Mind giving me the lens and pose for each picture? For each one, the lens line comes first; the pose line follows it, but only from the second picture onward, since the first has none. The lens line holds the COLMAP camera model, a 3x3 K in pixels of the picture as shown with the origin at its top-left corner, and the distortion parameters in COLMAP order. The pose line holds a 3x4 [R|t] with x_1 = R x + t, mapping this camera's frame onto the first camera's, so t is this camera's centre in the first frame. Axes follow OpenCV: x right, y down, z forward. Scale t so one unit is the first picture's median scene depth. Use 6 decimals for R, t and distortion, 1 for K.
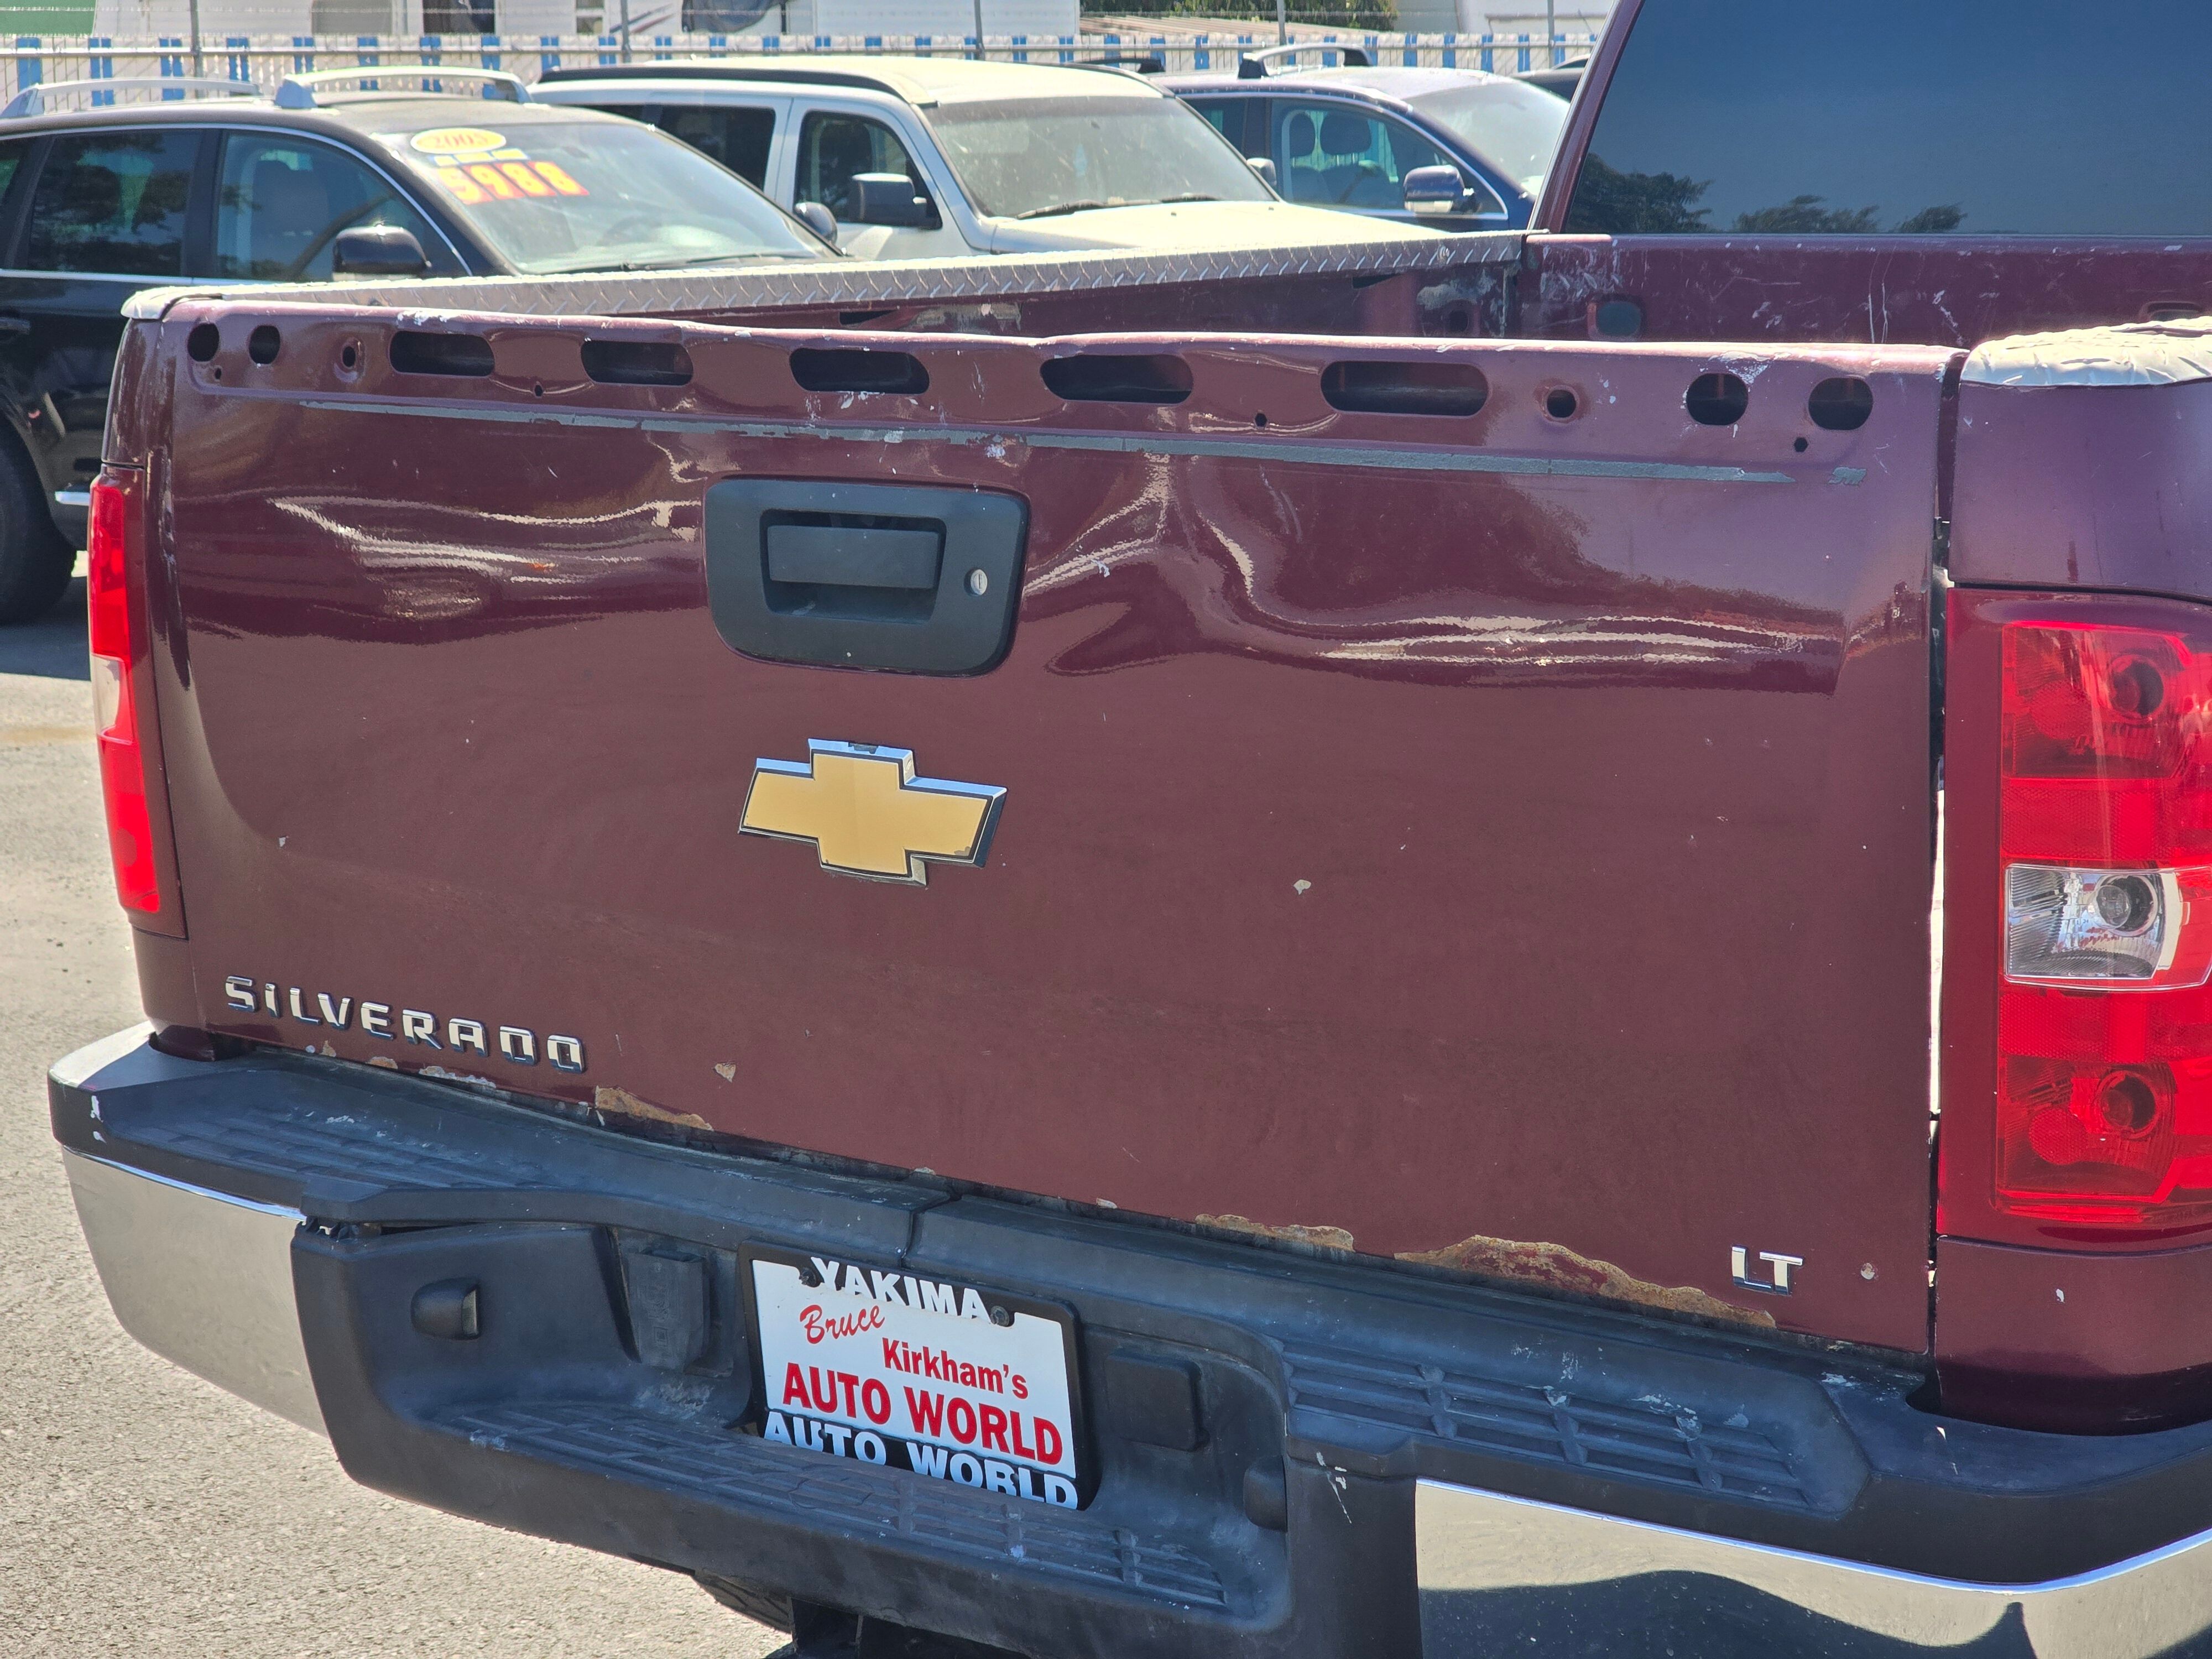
lens RADIAL K [[4108.9, 0, 1112.6], [0, 4108.9, 819.1], [0, 0, 1]] dist [0.052464, 0.000000]
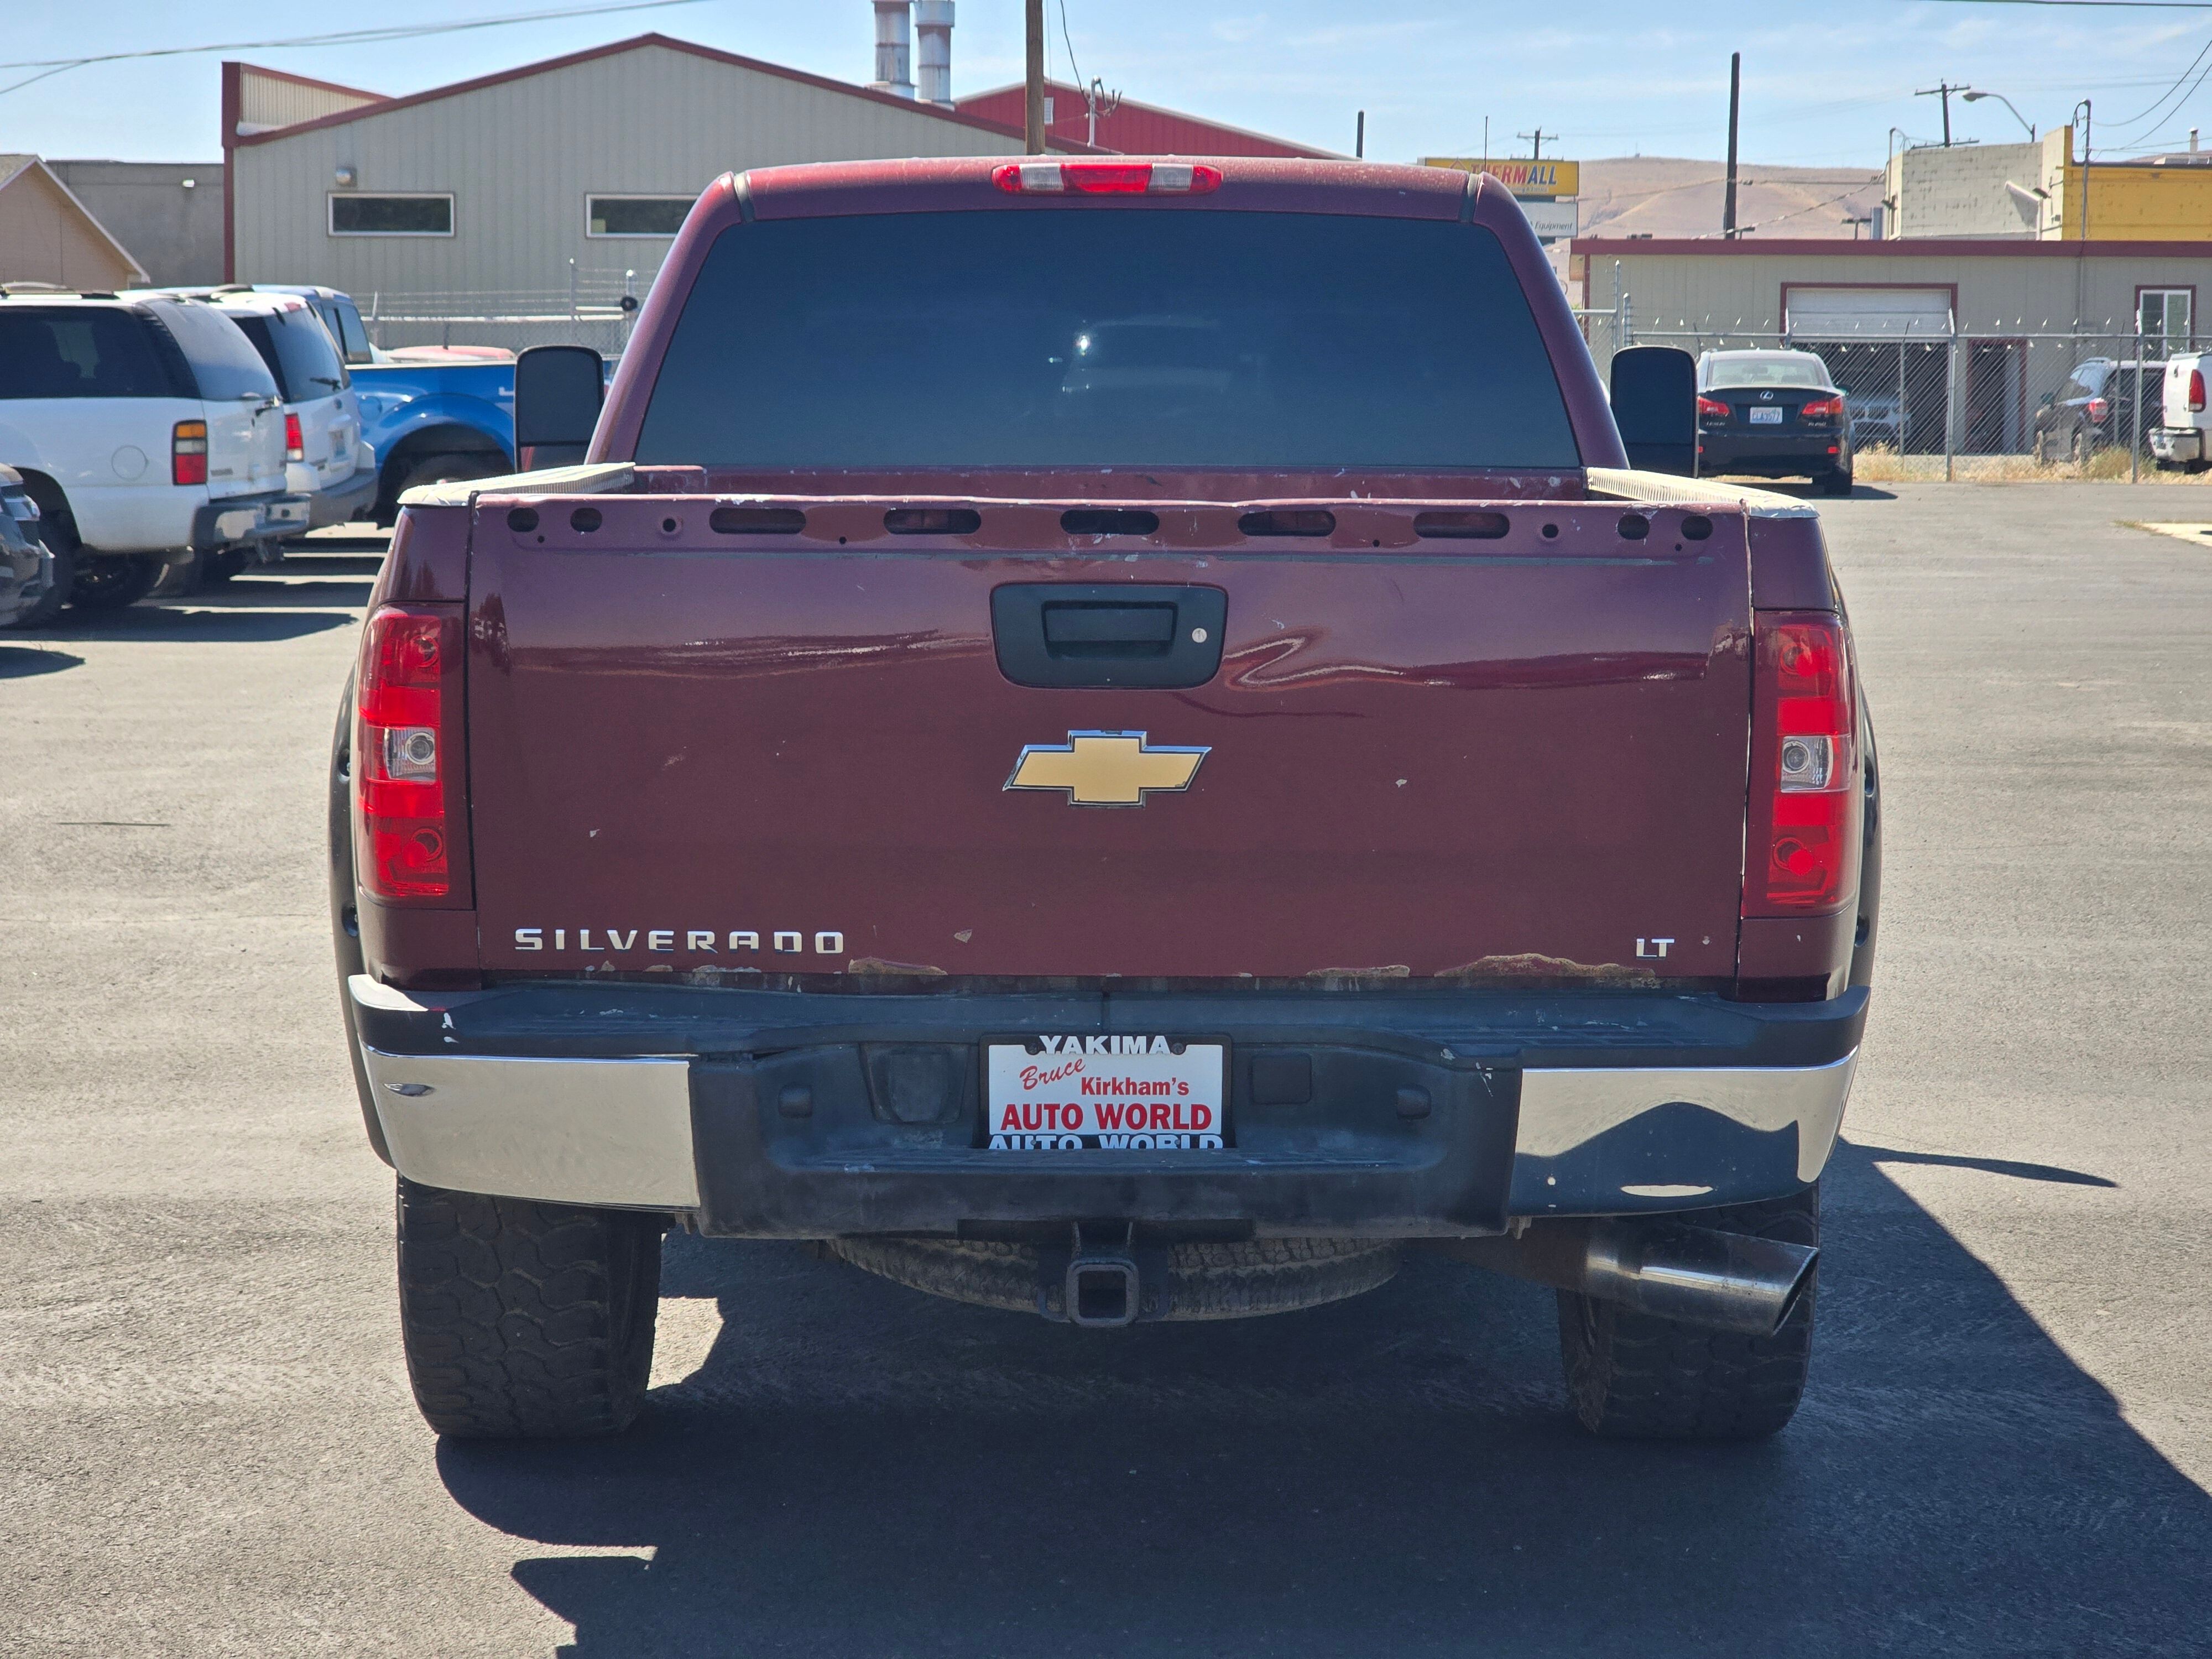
lens RADIAL K [[4108.9, 0, 1113.8], [0, 4108.9, 766.8], [0, 0, 1]] dist [0.052464, 0.000000]
pose [[0.798761, -0.038406, 0.600421, -1.061287], [0.085010, 0.995153, -0.049436, 0.080441], [-0.595612, 0.090529, 0.798154, -0.401830]]
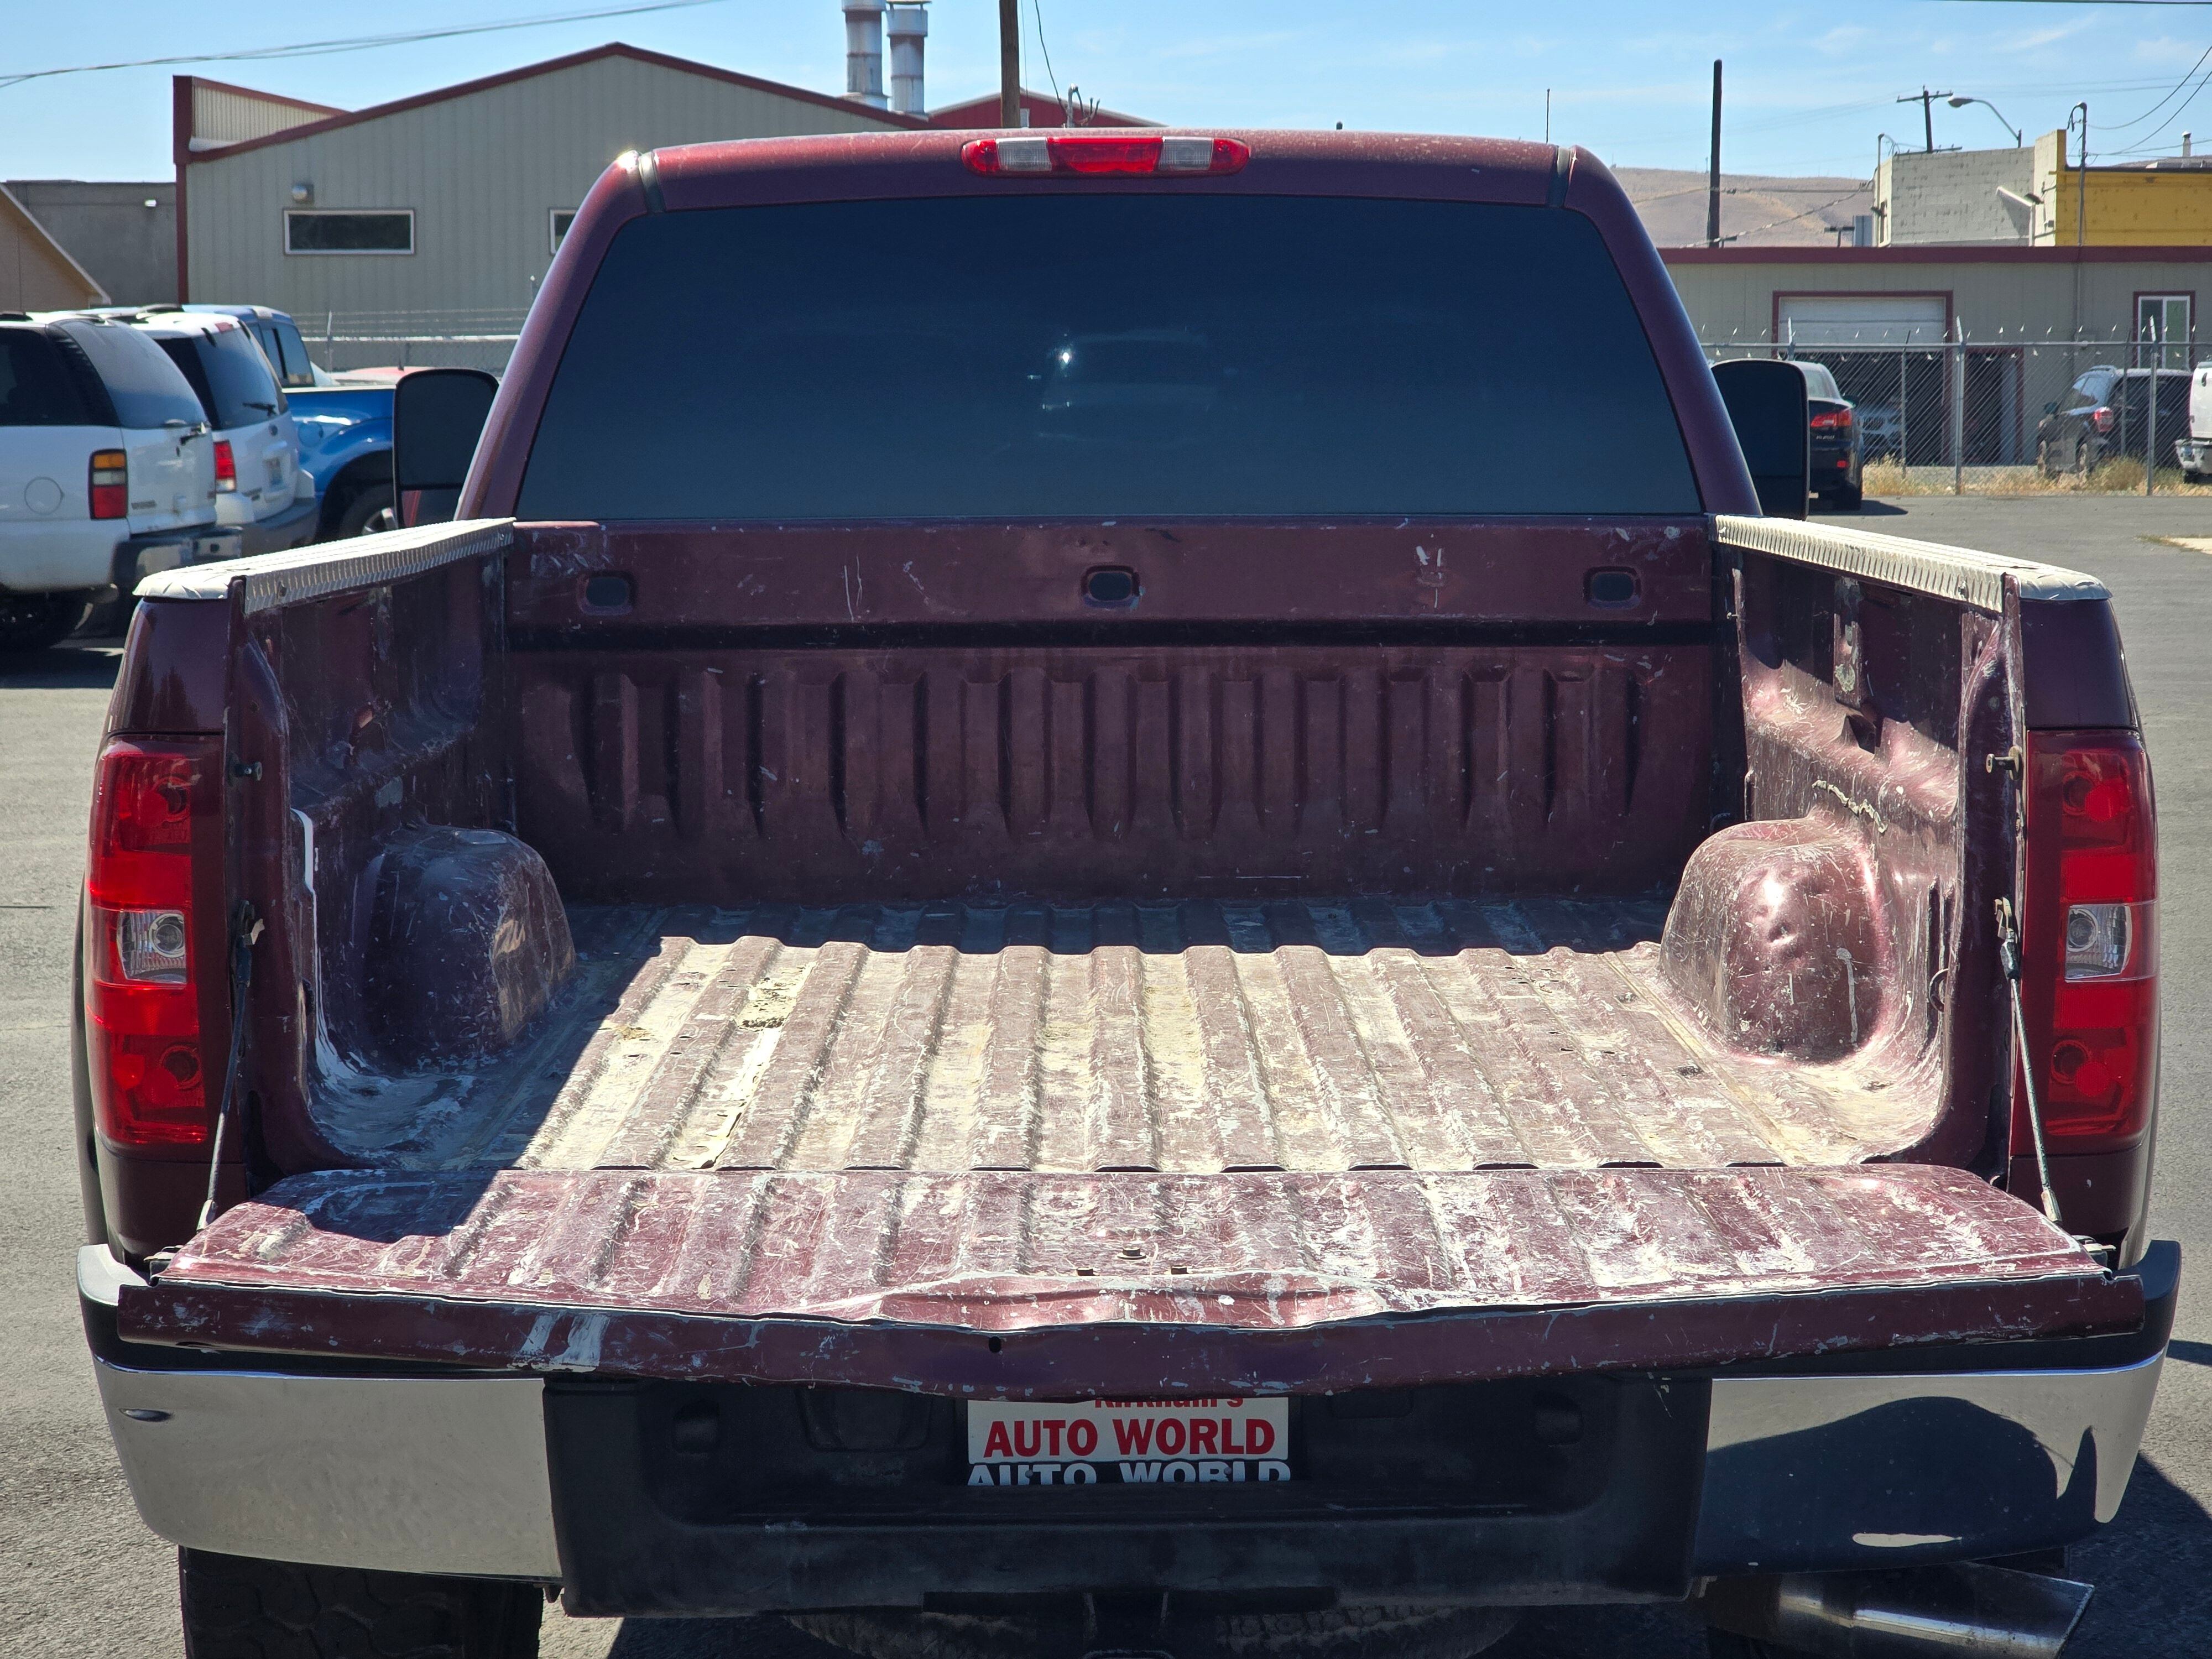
lens RADIAL K [[4108.9, 0, 1162.7], [0, 4108.9, 827.5], [0, 0, 1]] dist [0.052464, 0.000000]
pose [[0.788507, -0.052712, 0.612763, -0.782622], [0.095291, 0.994760, -0.037049, 0.005371], [-0.607599, 0.087604, 0.789398, -0.020022]]
